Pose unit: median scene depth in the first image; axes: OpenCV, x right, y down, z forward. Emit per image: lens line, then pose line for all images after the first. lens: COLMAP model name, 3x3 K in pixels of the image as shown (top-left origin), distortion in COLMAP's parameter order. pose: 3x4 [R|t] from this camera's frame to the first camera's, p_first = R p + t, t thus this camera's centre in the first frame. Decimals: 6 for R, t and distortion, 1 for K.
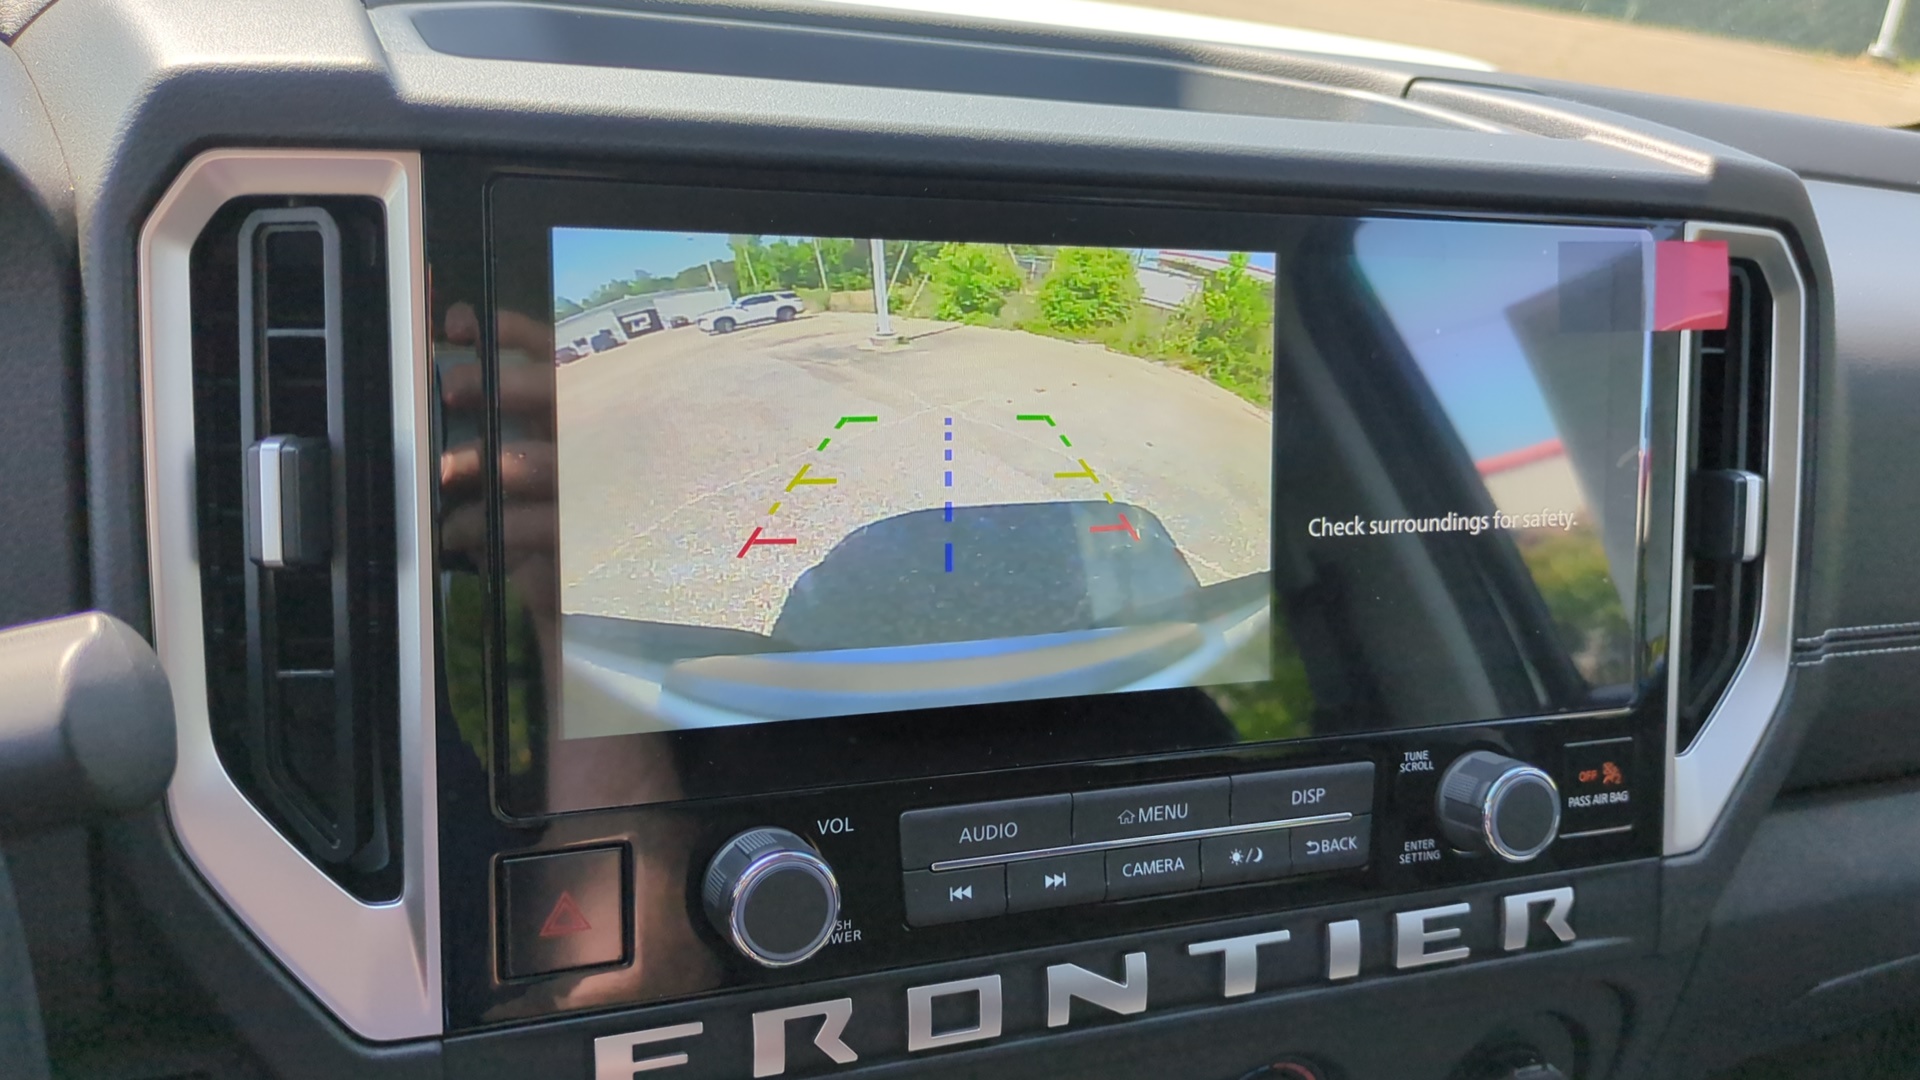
lens RADIAL K [[1619.2, 0, 963.9], [0, 1619.2, 534.2], [0, 0, 1]] dist [0.037562, -0.062005]
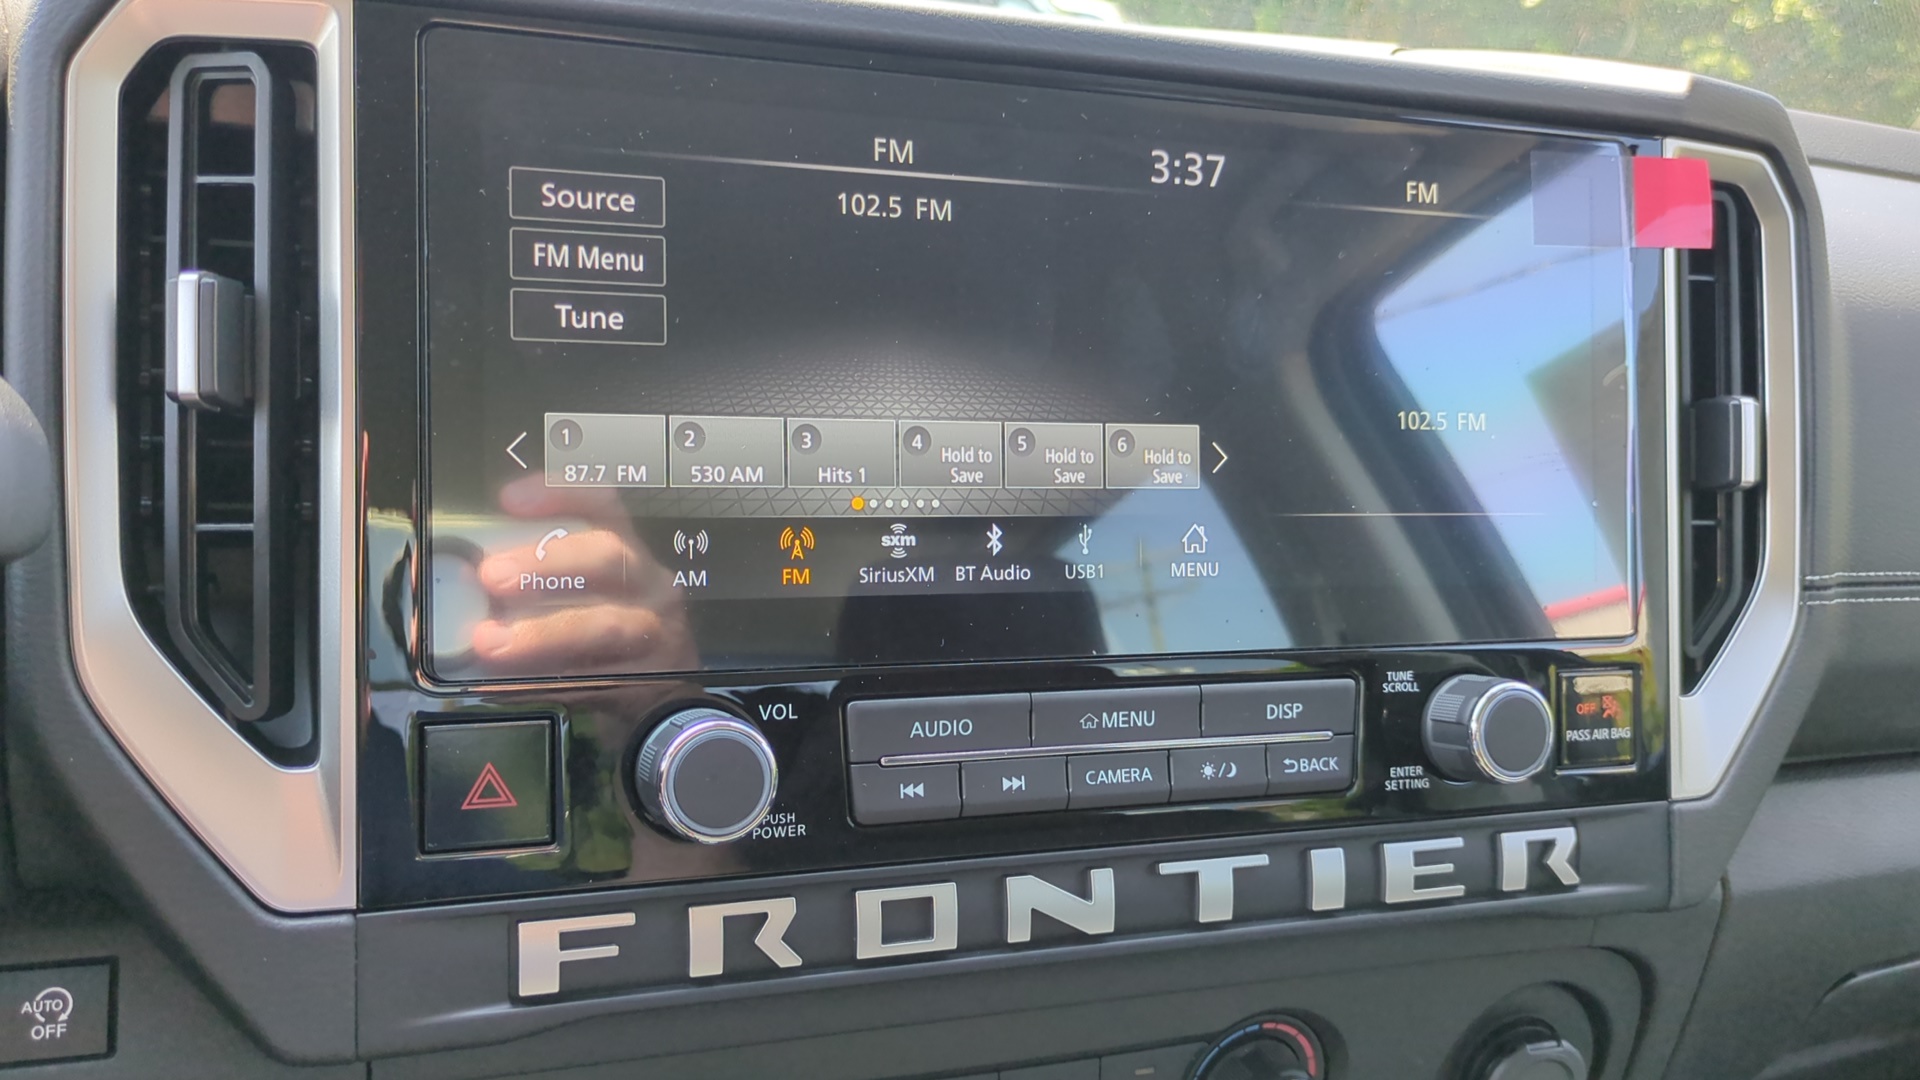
lens RADIAL K [[1619.2, 0, 958.3], [0, 1619.2, 541.8], [0, 0, 1]] dist [0.037562, -0.062005]
pose [[0.999540, -0.008118, -0.029224, 0.050579], [0.005423, 0.995824, -0.091131, 0.151852], [0.029841, 0.090930, 0.995410, 0.037529]]
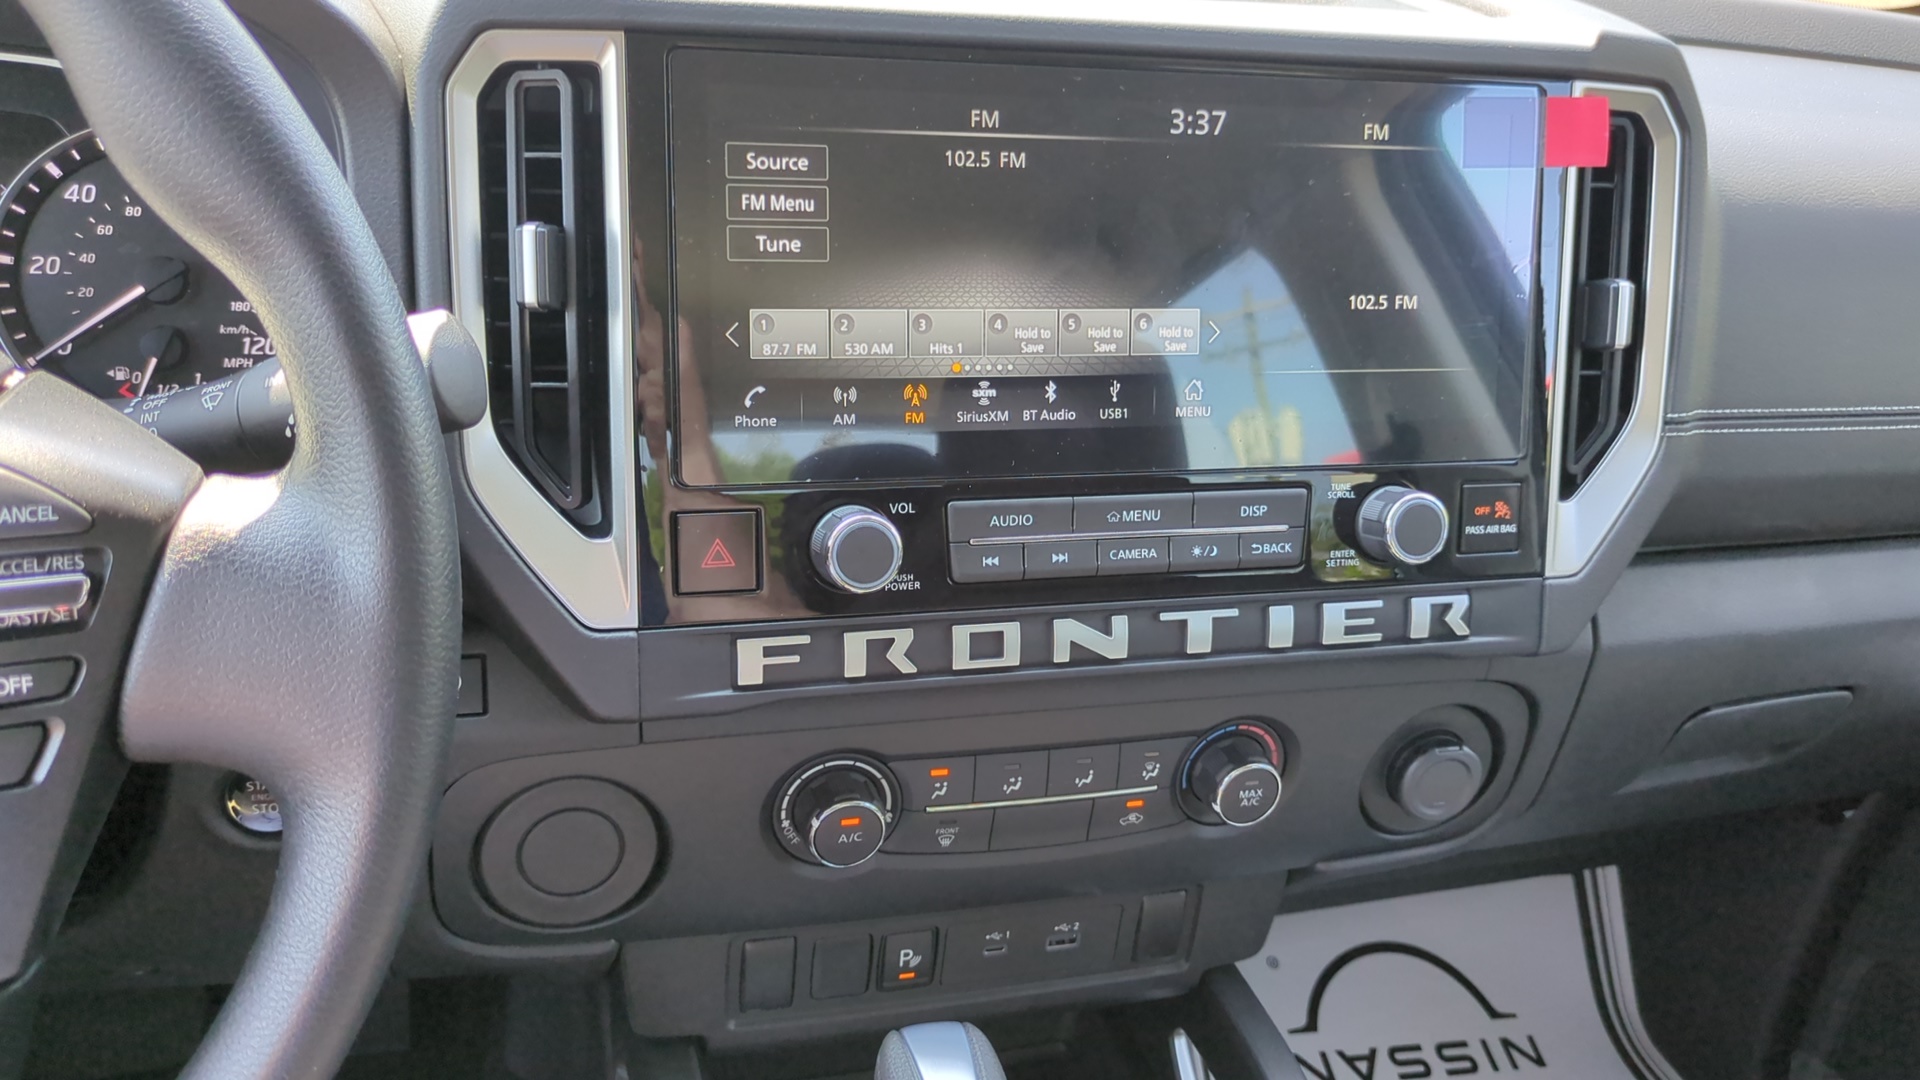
lens RADIAL K [[1619.2, 0, 966.7], [0, 1619.2, 543.7], [0, 0, 1]] dist [0.037562, -0.062005]
pose [[0.995646, 0.018558, -0.091345, 0.099264], [-0.012817, 0.997929, 0.063031, 0.108901], [0.092325, -0.061586, 0.993823, -0.385649]]
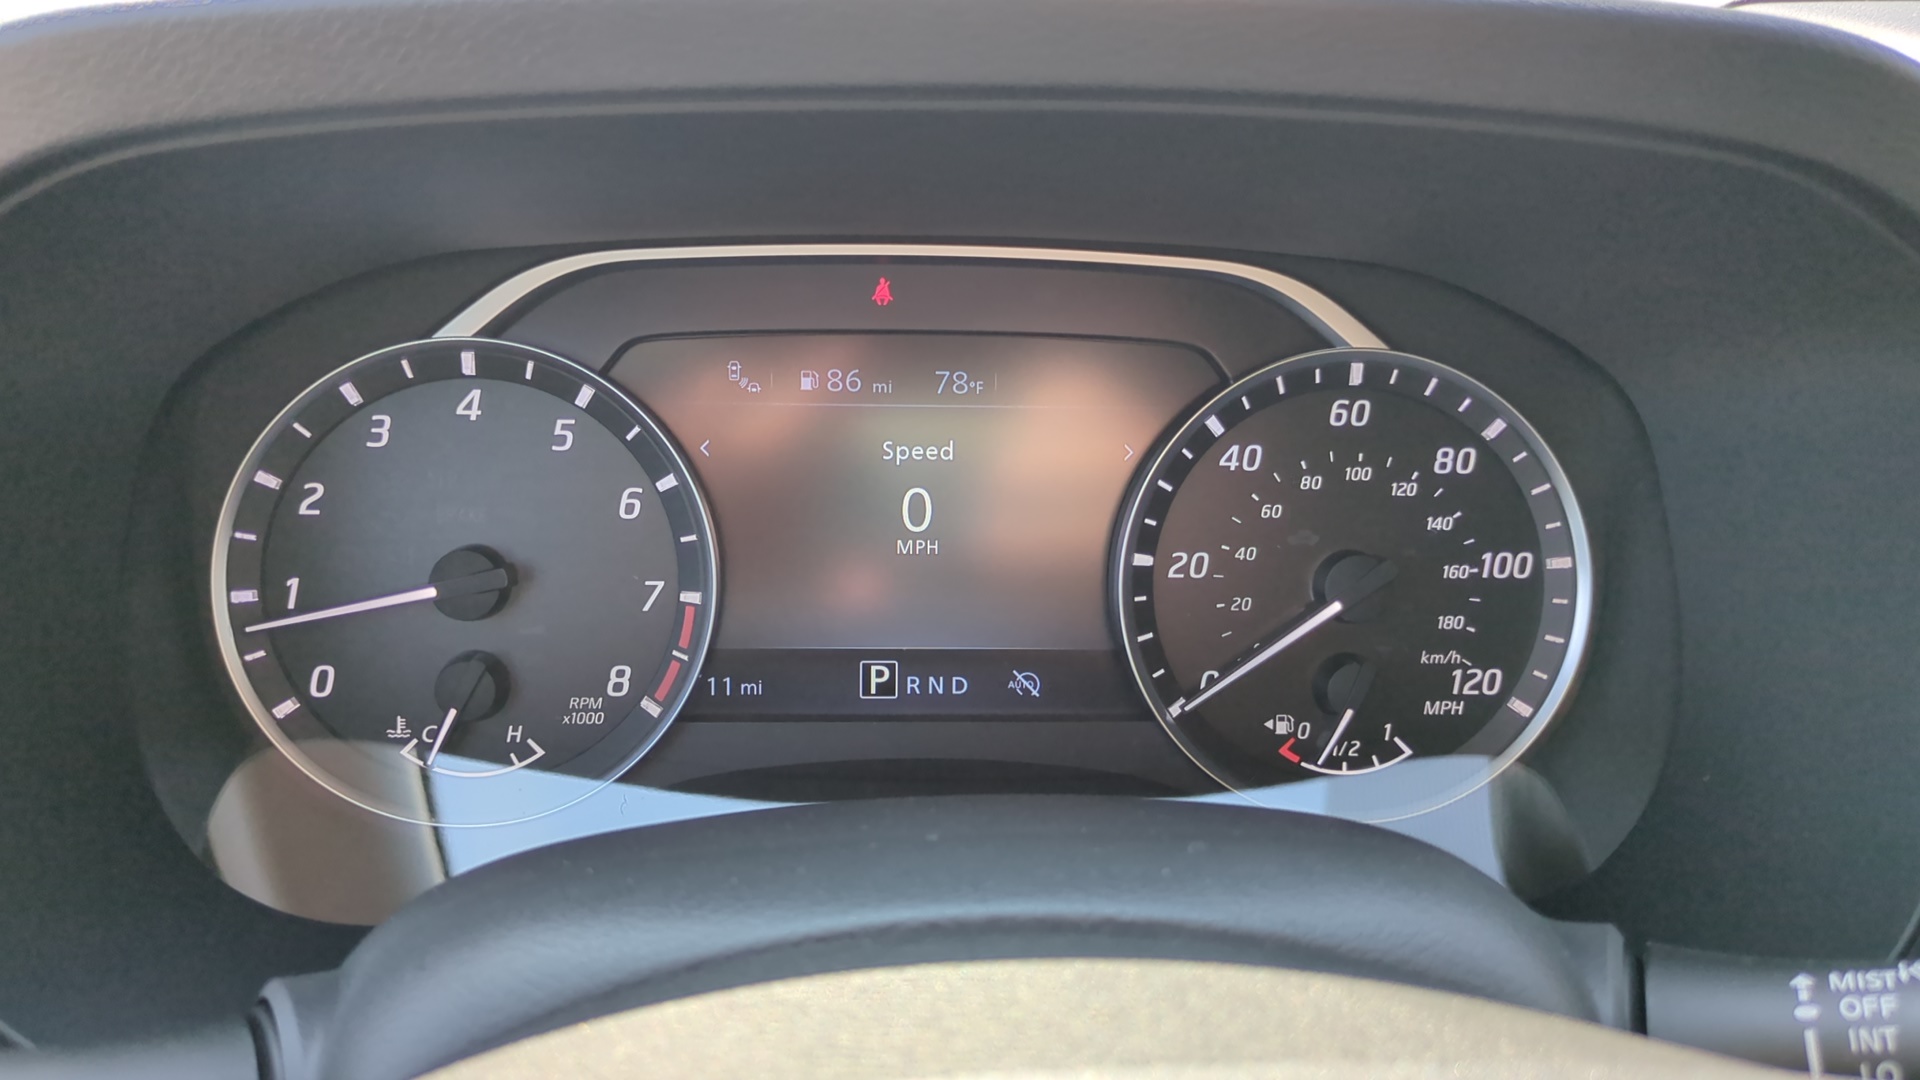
lens RADIAL K [[1619.2, 0, 959.3], [0, 1619.2, 541.2], [0, 0, 1]] dist [0.037562, -0.062005]
pose [[0.949289, 0.038233, -0.312071, -0.653133], [-0.025360, 0.998656, 0.045208, -0.083761], [0.313380, -0.035001, 0.948982, 0.015280]]
